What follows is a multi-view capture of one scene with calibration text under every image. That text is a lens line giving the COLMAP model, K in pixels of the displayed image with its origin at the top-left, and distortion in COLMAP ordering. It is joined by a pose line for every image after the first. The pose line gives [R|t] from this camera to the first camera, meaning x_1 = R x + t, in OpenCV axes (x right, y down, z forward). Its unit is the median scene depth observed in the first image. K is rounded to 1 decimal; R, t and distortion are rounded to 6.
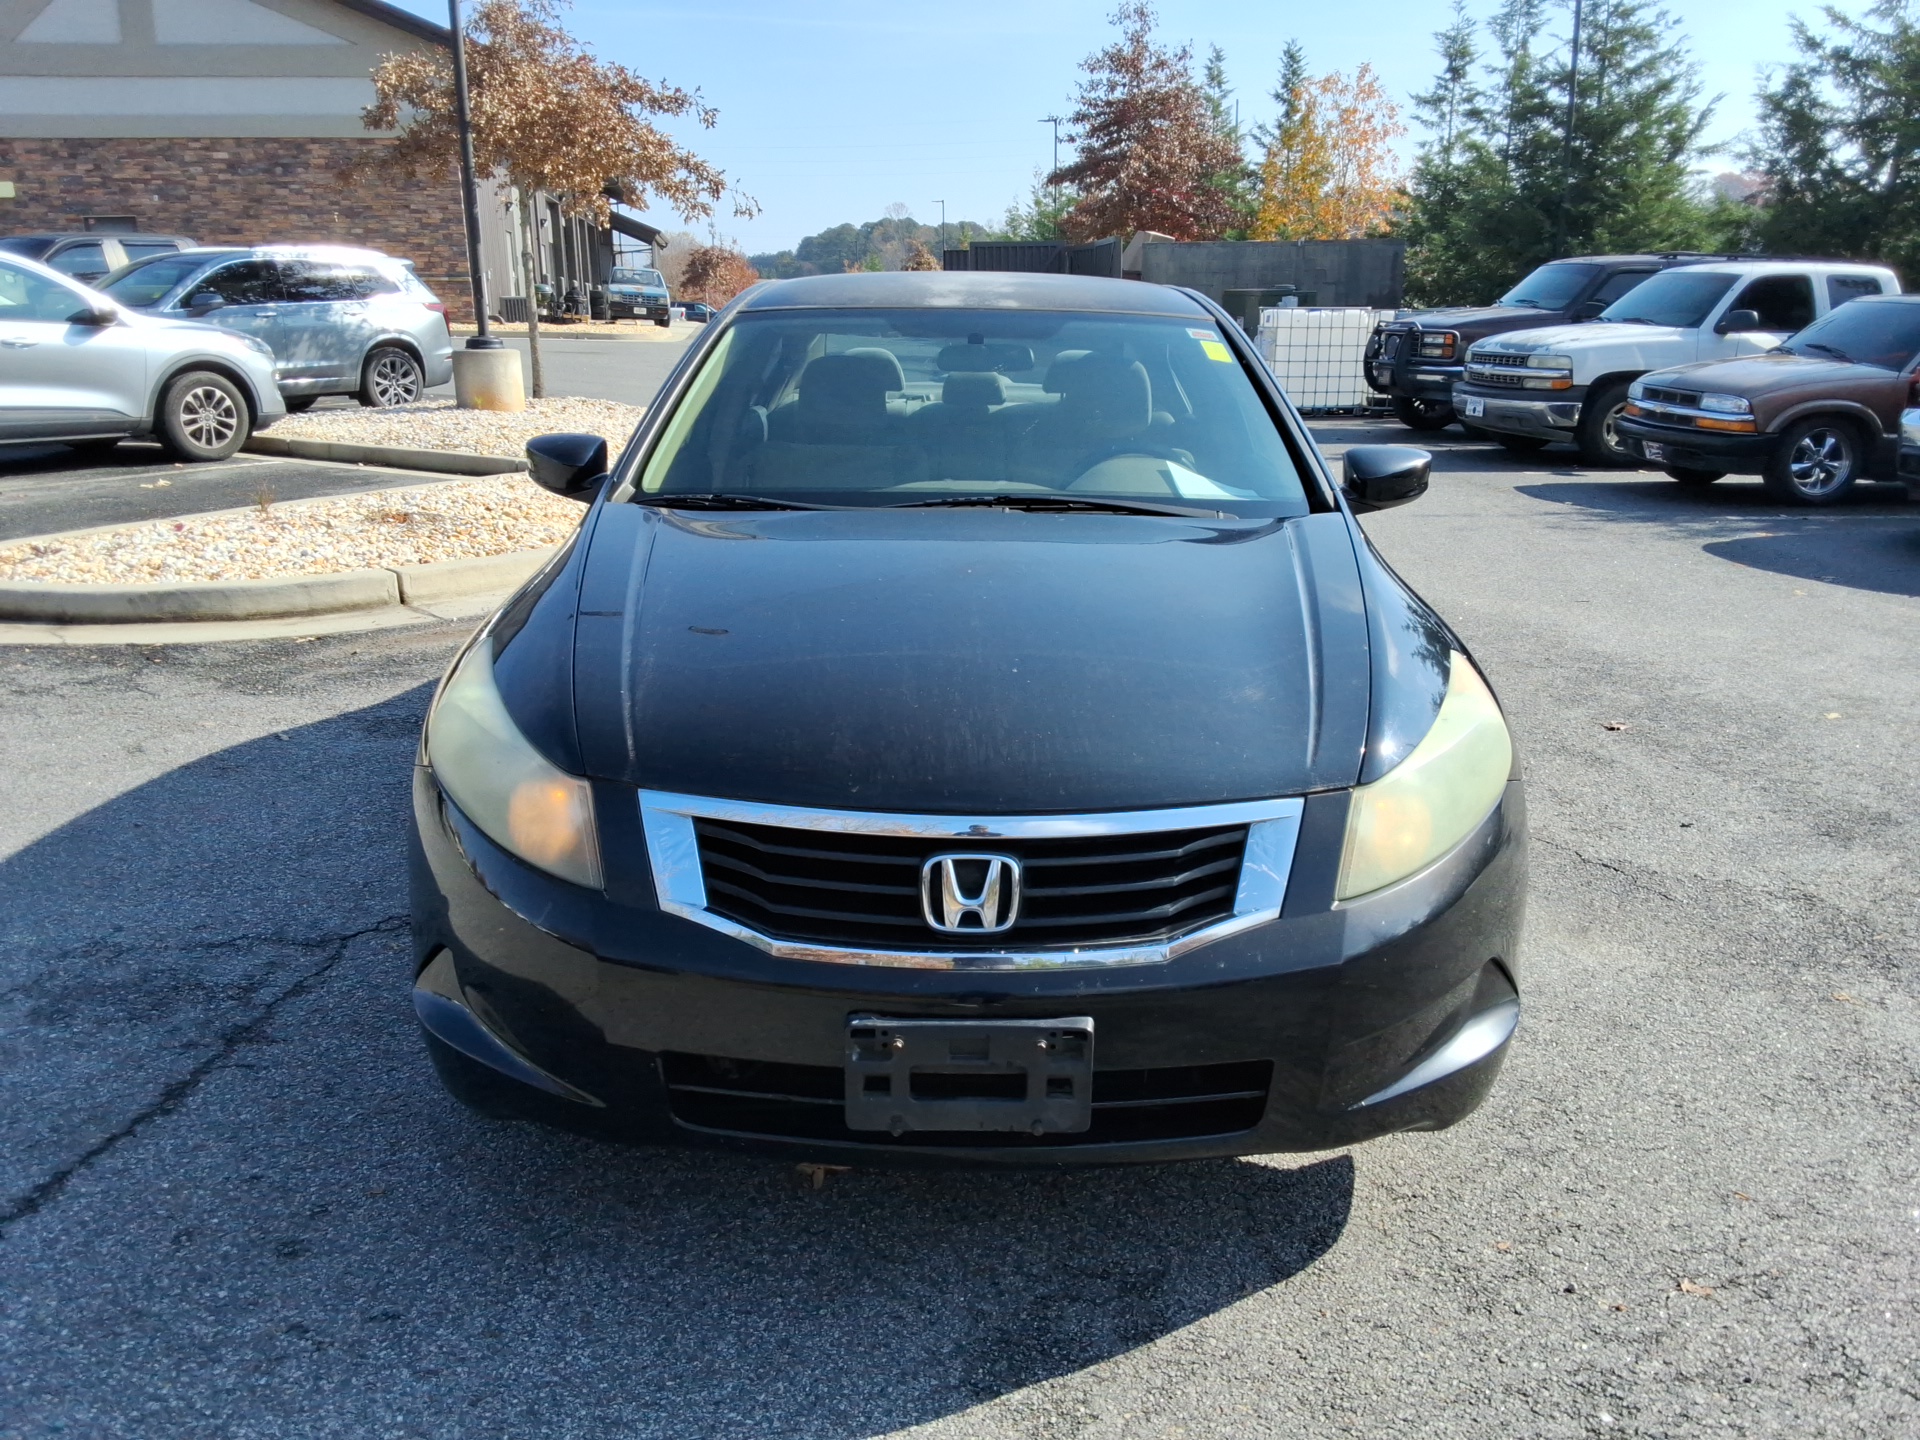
lens RADIAL K [[1556.1, 0, 967.5], [0, 1556.1, 721.7], [0, 0, 1]] dist [0.047879, -0.066682]
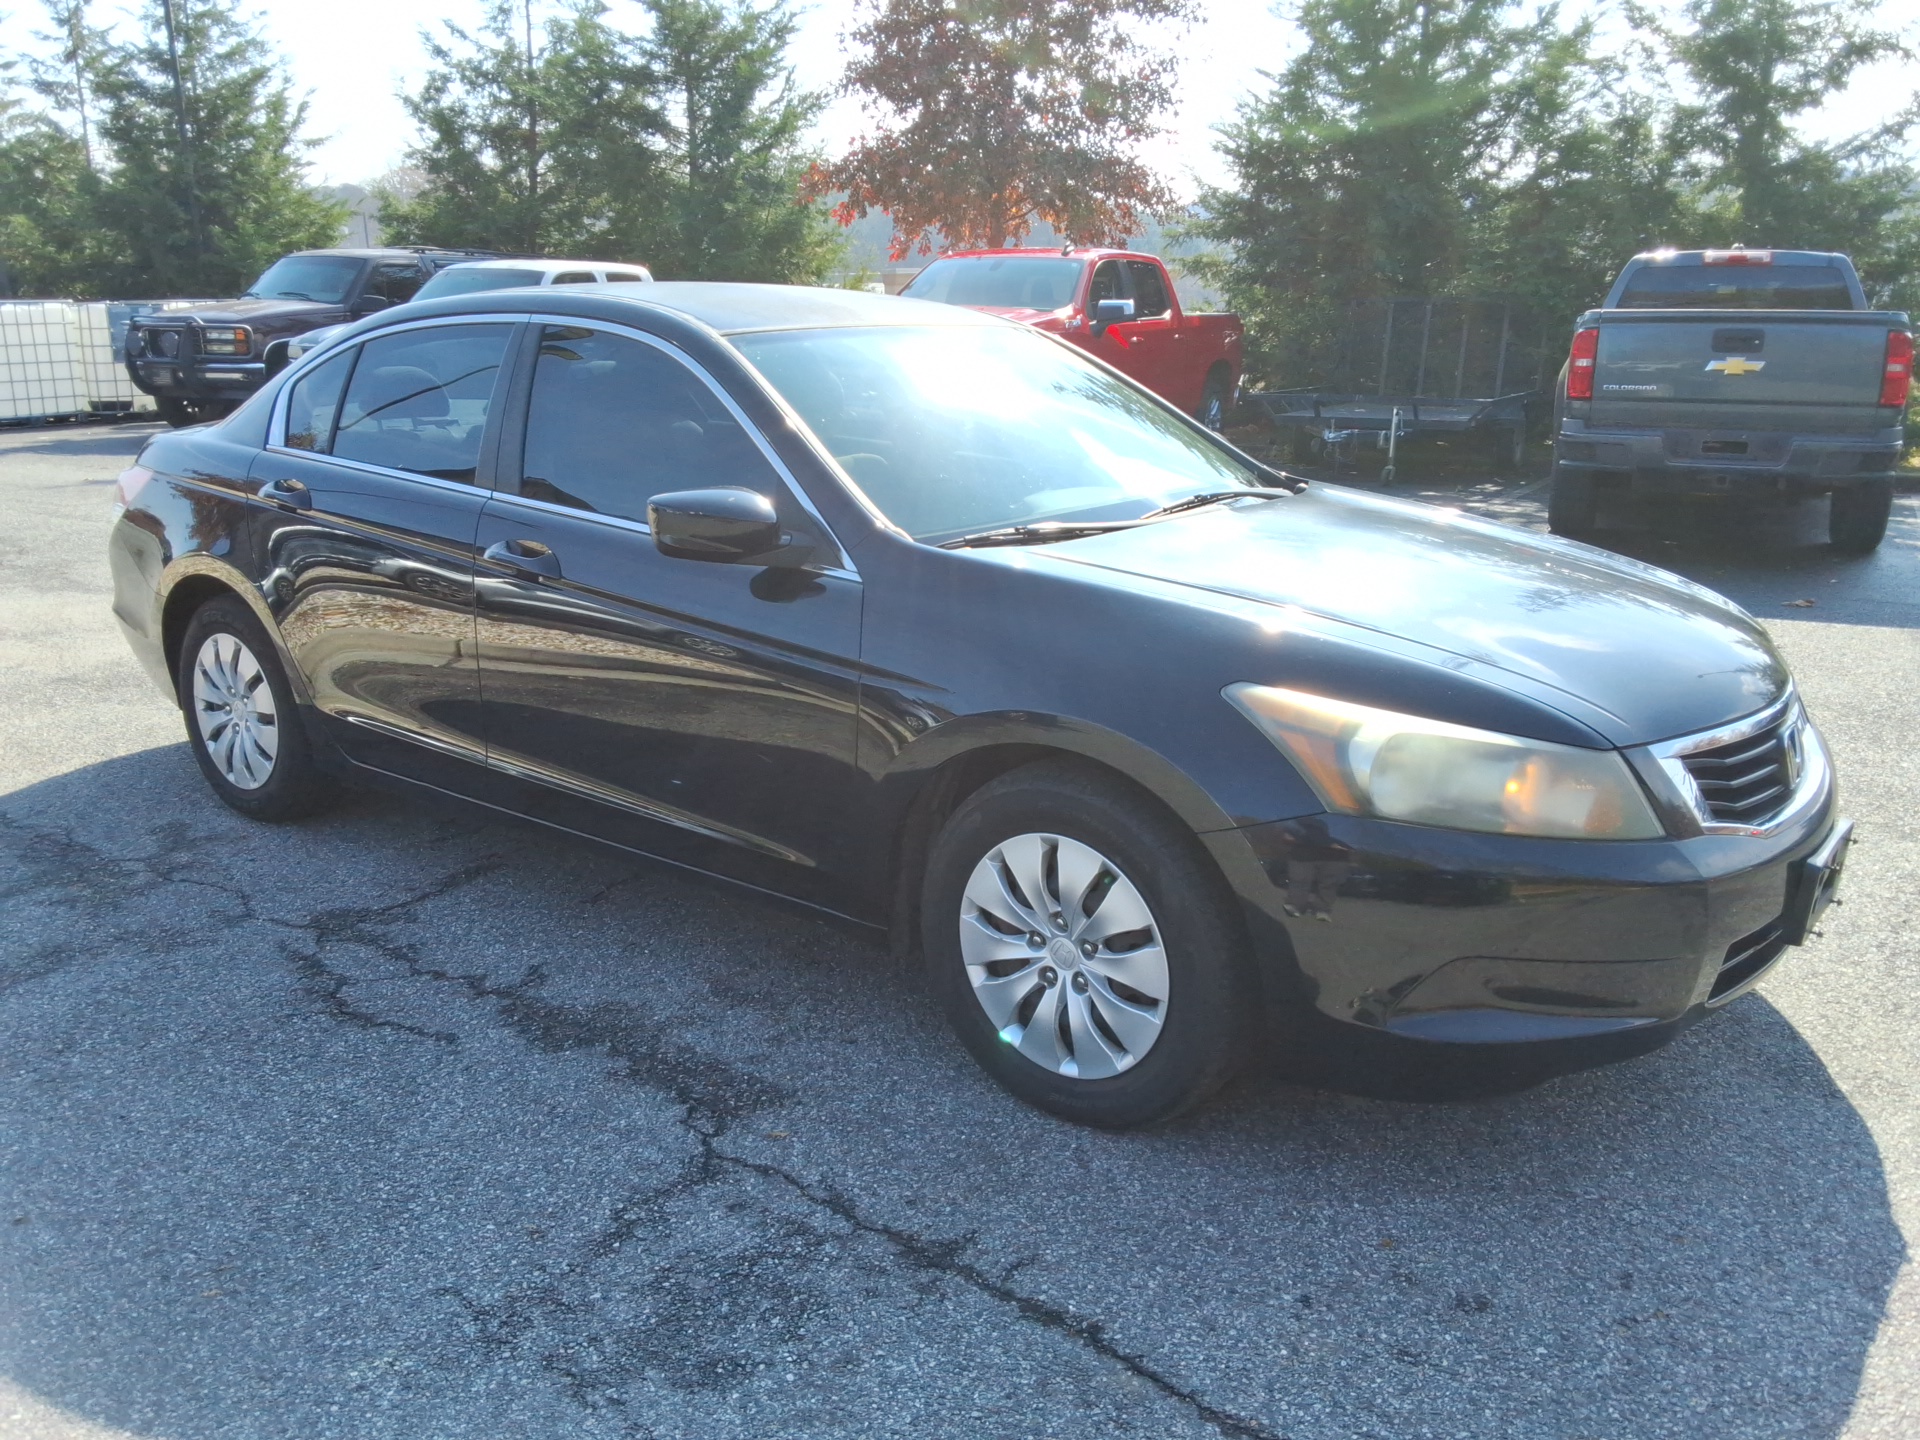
lens RADIAL K [[1556.1, 0, 956.2], [0, 1556.1, 729.4], [0, 0, 1]] dist [0.047879, -0.066682]
pose [[0.606993, -0.222226, 0.763004, -0.173136], [0.212284, 0.970559, 0.113798, -0.025574], [-0.765830, 0.092899, 0.636298, 0.079219]]
